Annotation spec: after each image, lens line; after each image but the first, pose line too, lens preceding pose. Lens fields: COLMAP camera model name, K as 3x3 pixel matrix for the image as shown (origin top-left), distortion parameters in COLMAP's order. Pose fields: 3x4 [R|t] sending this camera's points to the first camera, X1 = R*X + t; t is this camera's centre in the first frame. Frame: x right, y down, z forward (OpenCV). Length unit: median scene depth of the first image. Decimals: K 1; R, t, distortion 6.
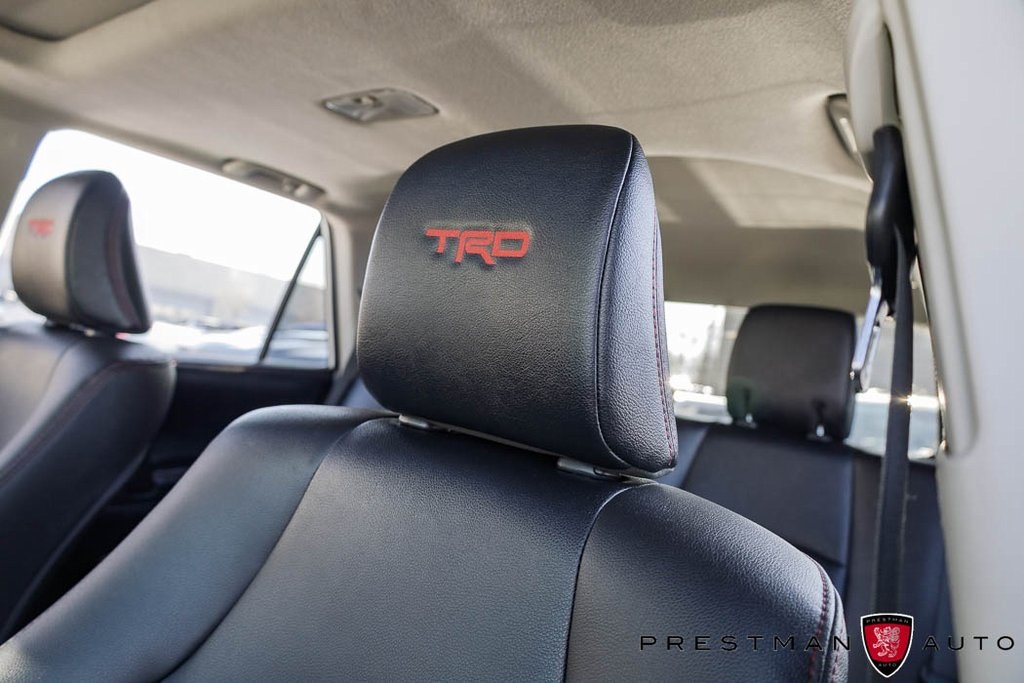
lens RADIAL K [[664.6, 0, 513.8], [0, 664.6, 340.7], [0, 0, 1]] dist [0.010210, 0.004427]
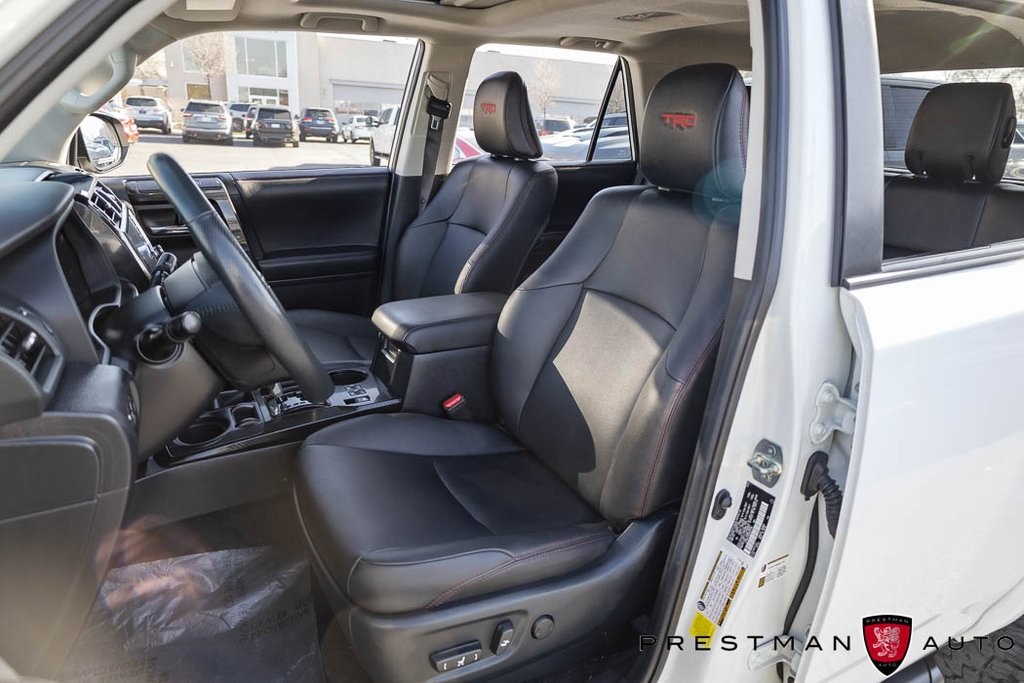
lens RADIAL K [[664.6, 0, 513.9], [0, 664.6, 342.0], [0, 0, 1]] dist [0.010210, 0.004427]
pose [[0.898672, 0.022943, -0.438022, 0.271255], [0.117712, 0.949383, 0.291231, -0.076568], [0.422532, -0.313281, 0.850483, -0.931585]]
